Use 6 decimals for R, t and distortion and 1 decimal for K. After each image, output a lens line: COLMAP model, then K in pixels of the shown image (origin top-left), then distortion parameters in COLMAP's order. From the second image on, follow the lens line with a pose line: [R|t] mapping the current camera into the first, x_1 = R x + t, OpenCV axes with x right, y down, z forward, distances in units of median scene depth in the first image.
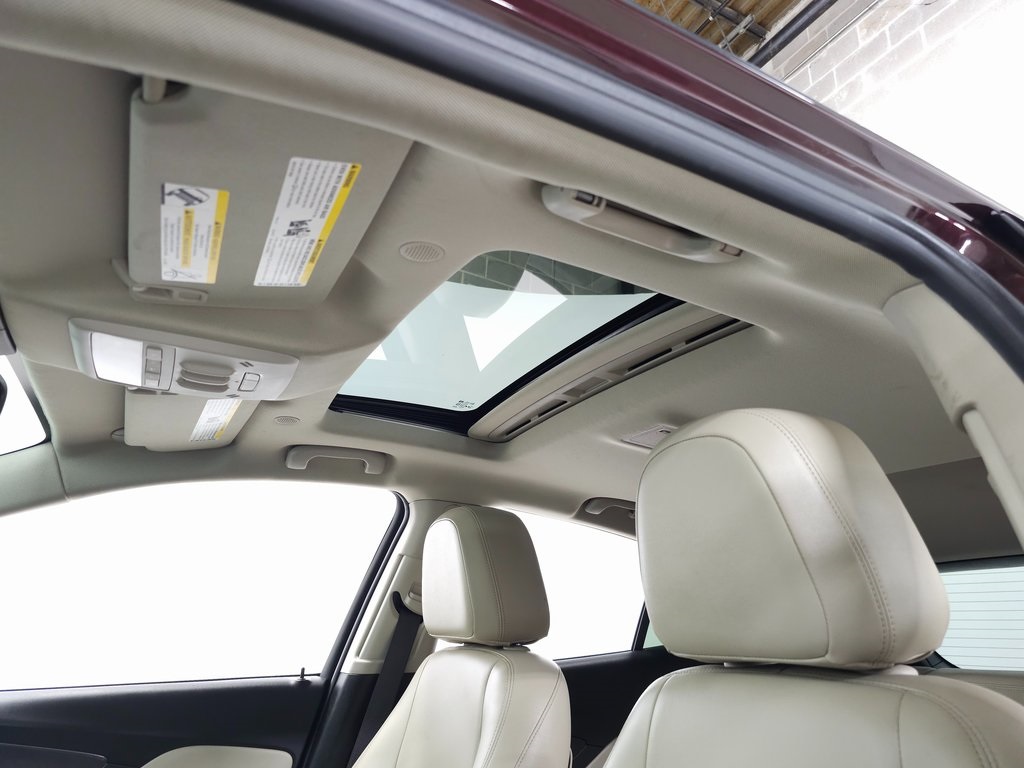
lens RADIAL K [[687.9, 0, 515.4], [0, 687.9, 388.1], [0, 0, 1]] dist [0.054548, -0.050538]
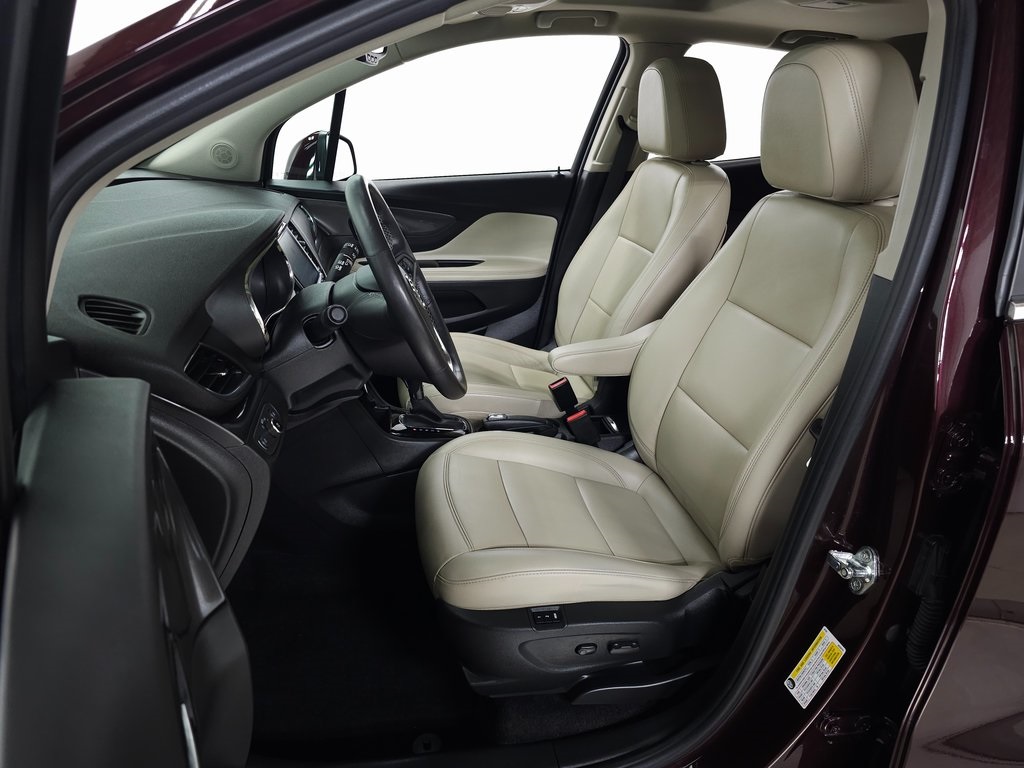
lens RADIAL K [[687.9, 0, 515.4], [0, 687.9, 388.1], [0, 0, 1]] dist [0.054548, -0.050538]
pose [[0.948660, 0.116599, -0.294023, 0.099602], [0.112944, 0.743415, 0.659225, -0.236901], [0.295446, -0.658588, 0.692079, -0.375047]]
